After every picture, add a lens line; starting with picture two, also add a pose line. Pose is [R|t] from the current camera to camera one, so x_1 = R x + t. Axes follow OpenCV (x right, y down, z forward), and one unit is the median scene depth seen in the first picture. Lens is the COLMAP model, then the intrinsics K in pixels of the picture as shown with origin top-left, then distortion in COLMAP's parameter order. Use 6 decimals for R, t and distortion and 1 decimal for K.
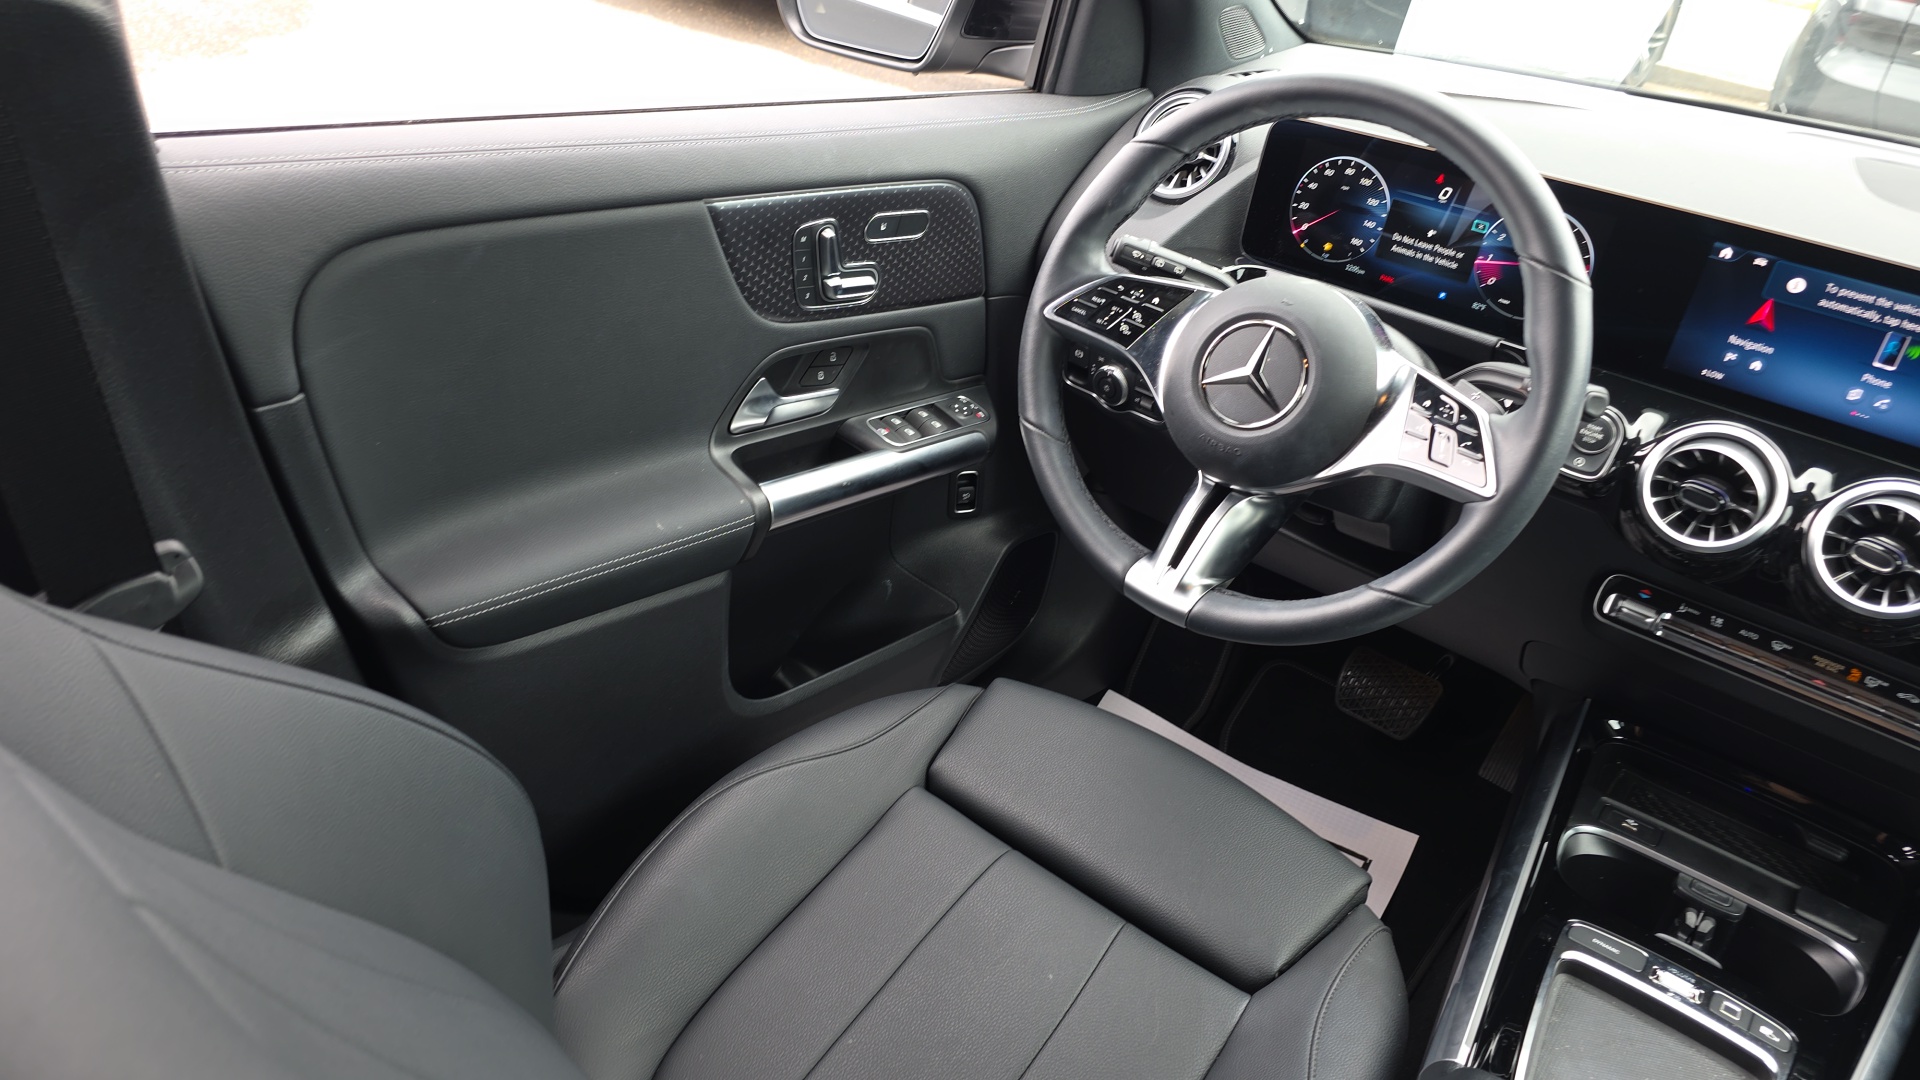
lens RADIAL K [[1299.2, 0, 956.6], [0, 1299.2, 528.5], [0, 0, 1]] dist [0.069079, -0.066599]
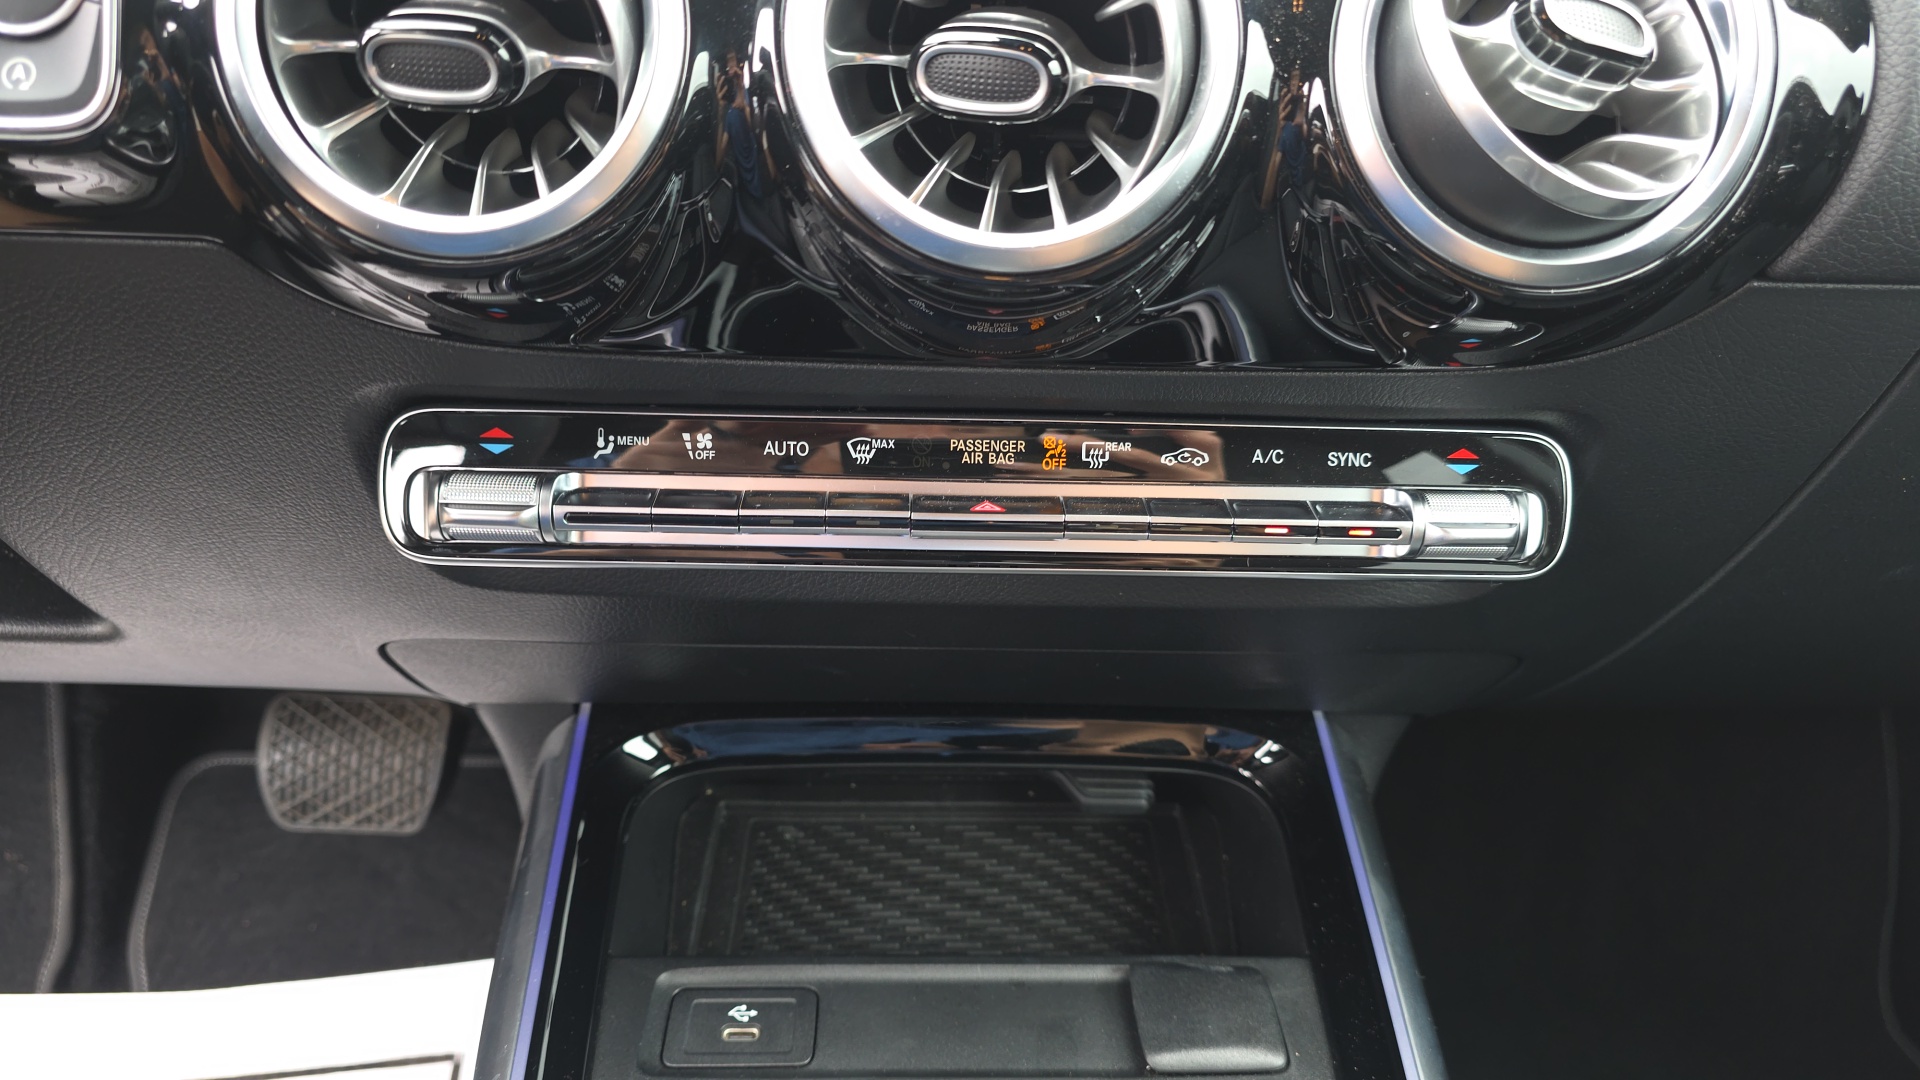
lens RADIAL K [[1340.6, 0, 961.0], [0, 1340.6, 551.2], [0, 0, 1]] dist [0.004069, -0.001329]
pose [[0.762069, -0.405657, 0.504671, 0.420362], [0.358683, 0.913383, 0.192559, 0.050537], [-0.539070, 0.034273, 0.841563, 0.640484]]
